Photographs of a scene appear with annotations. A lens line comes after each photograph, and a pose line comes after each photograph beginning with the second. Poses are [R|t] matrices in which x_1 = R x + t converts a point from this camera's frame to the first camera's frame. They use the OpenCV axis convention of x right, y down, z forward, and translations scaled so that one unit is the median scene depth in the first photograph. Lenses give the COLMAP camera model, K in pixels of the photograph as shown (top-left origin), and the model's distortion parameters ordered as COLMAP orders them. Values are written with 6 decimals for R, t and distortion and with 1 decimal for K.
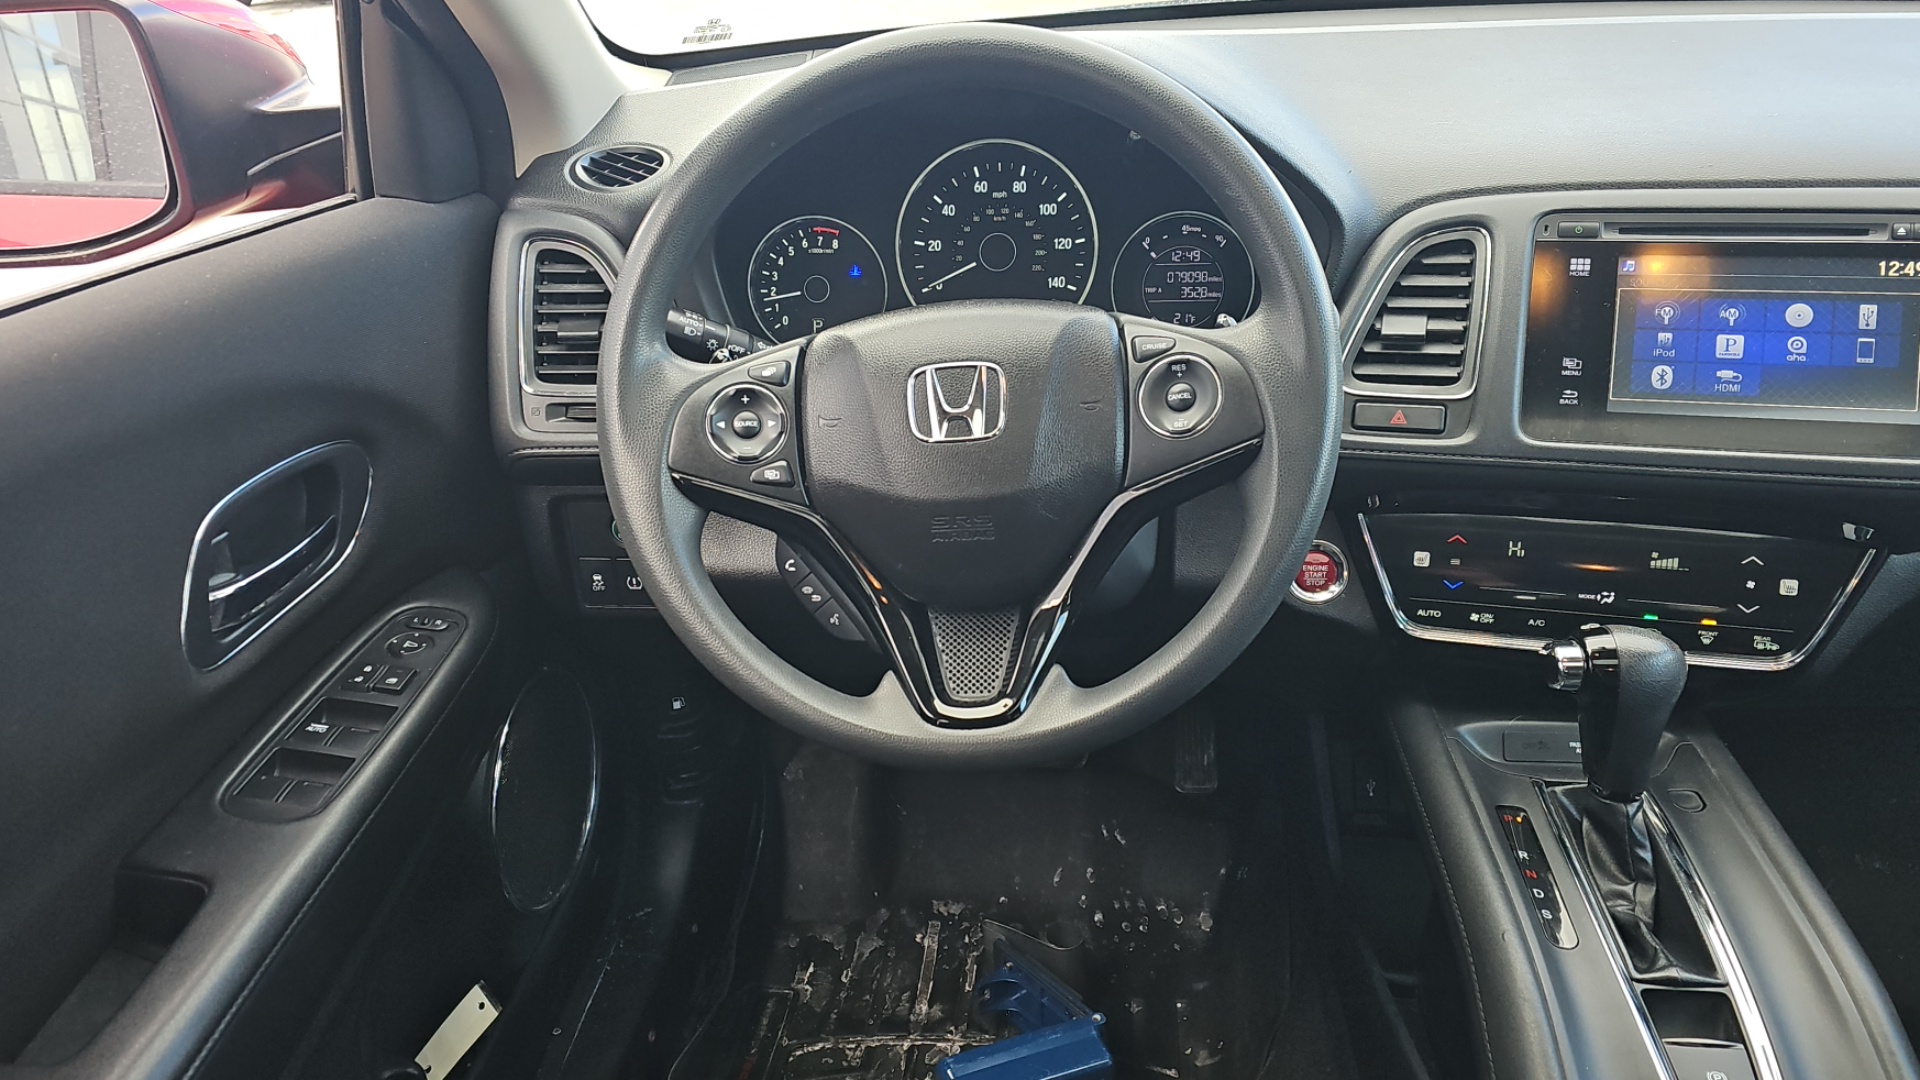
lens RADIAL K [[1334.4, 0, 951.1], [0, 1334.4, 566.4], [0, 0, 1]] dist [0.083514, -0.082663]
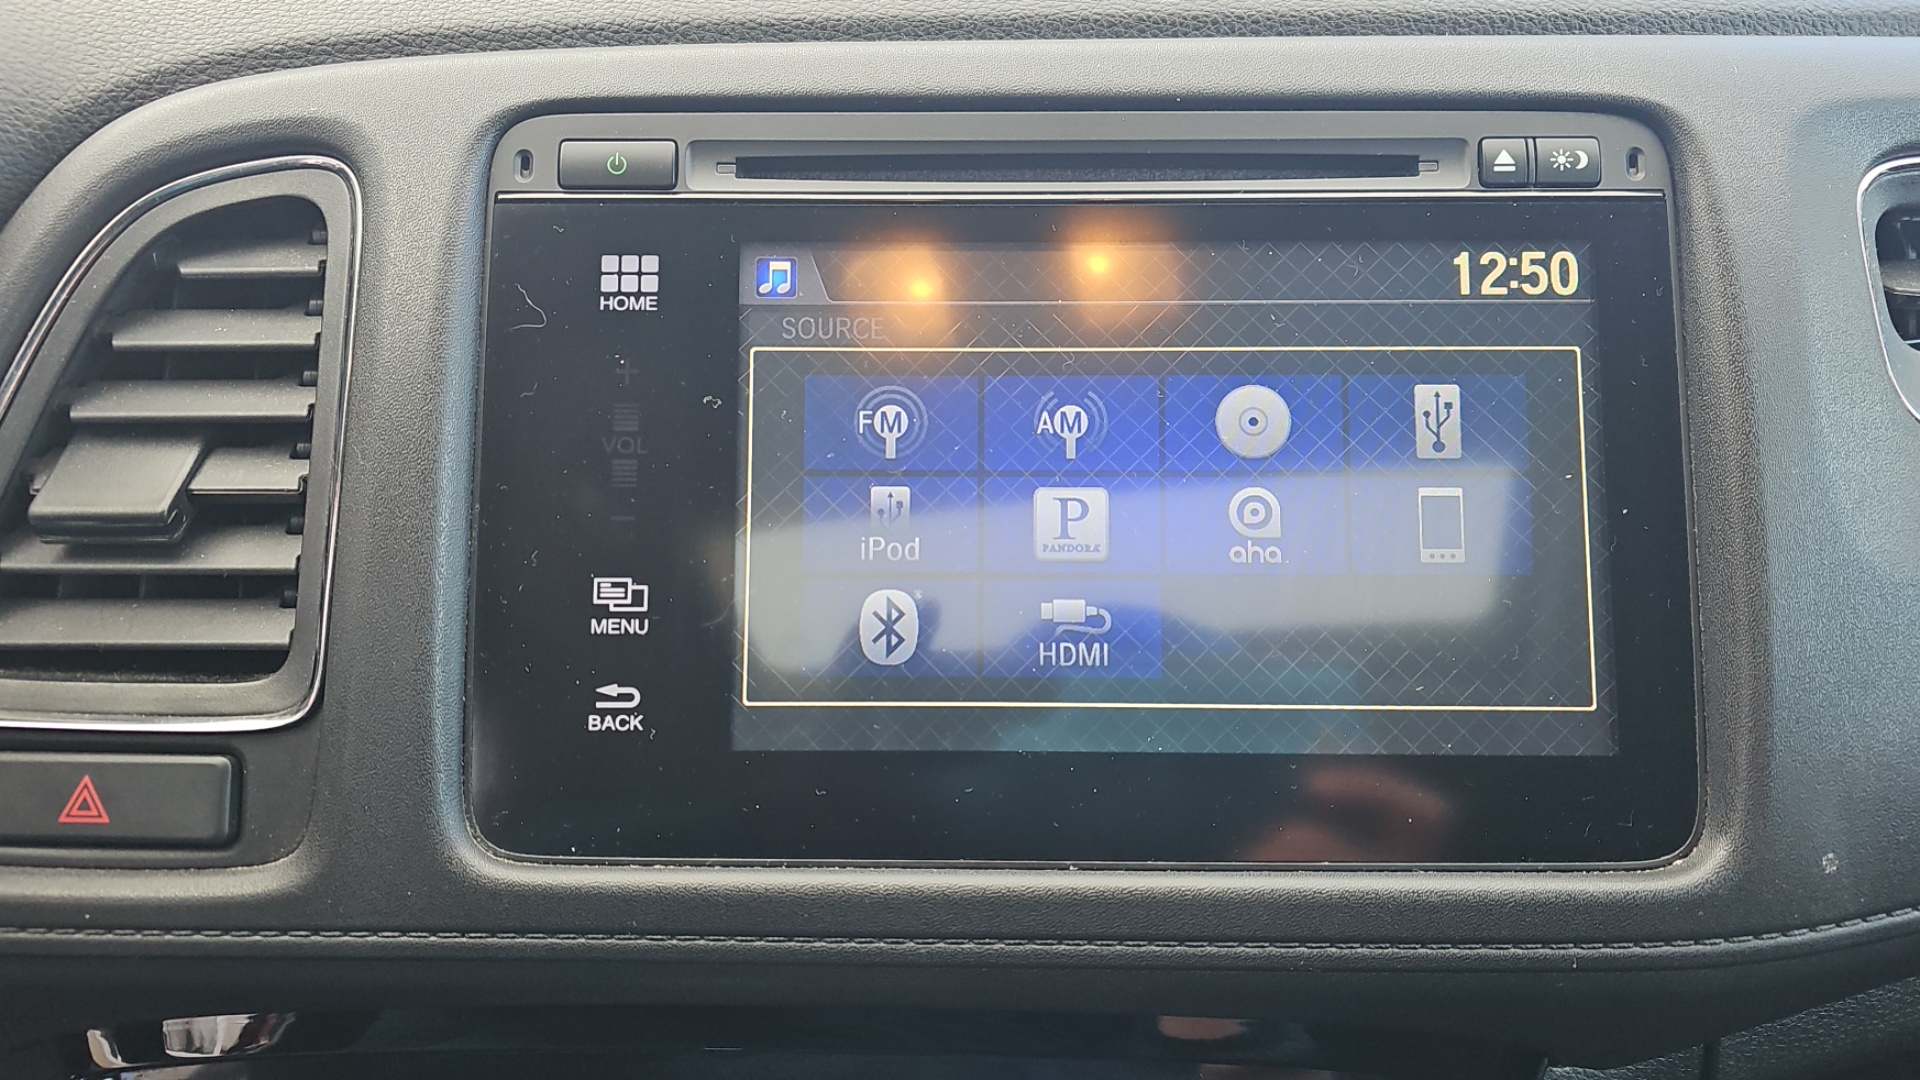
lens RADIAL K [[1353.0, 0, 969.6], [0, 1353.0, 545.0], [0, 0, 1]] dist [0.010421, -0.022467]
pose [[0.959832, -0.071187, 0.271393, 0.453962], [0.079314, 0.996667, -0.019083, -0.149496], [-0.269130, 0.039842, 0.962279, 0.687151]]
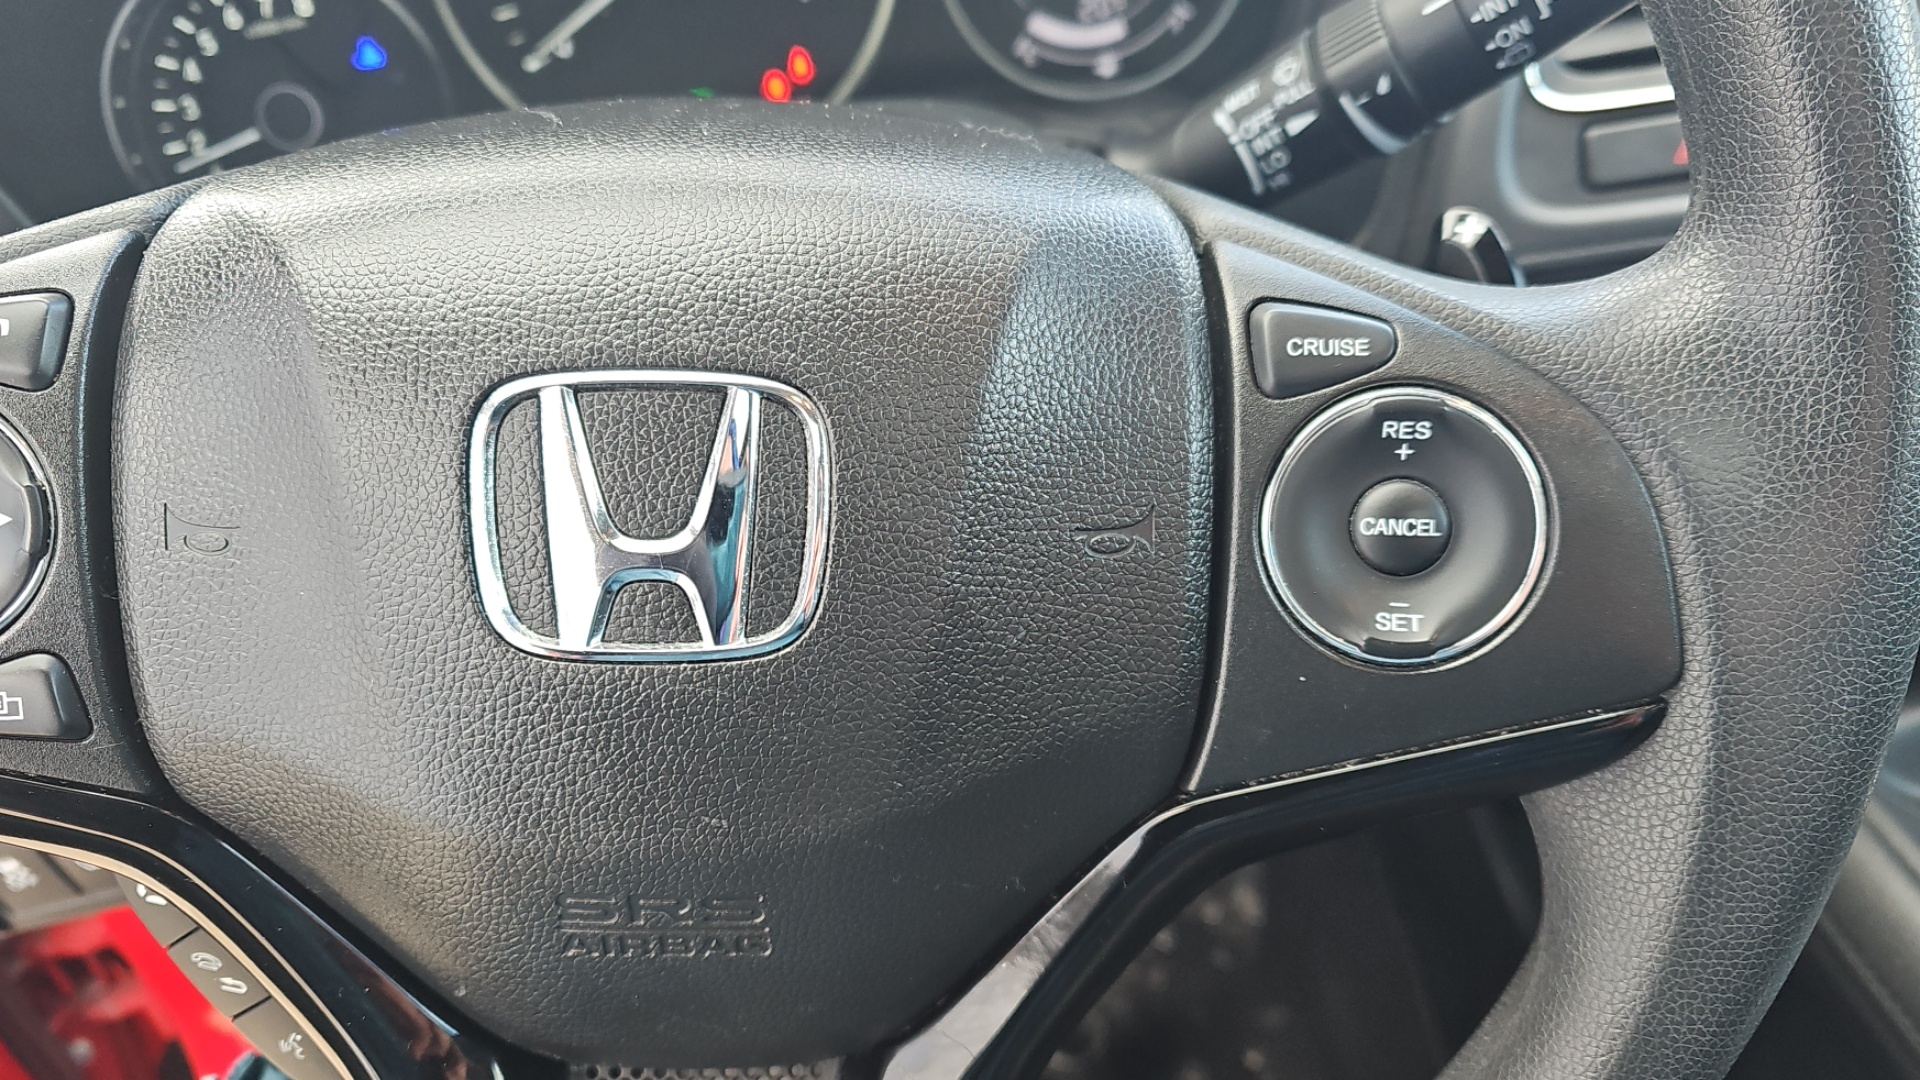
lens RADIAL K [[1387.7, 0, 962.5], [0, 1387.7, 528.1], [0, 0, 1]] dist [0.076327, -0.114373]
pose [[0.987065, 0.025706, 0.158249, 0.019441], [-0.054748, 0.981772, 0.182004, -0.151940], [-0.150686, -0.188314, 0.970480, 0.602238]]
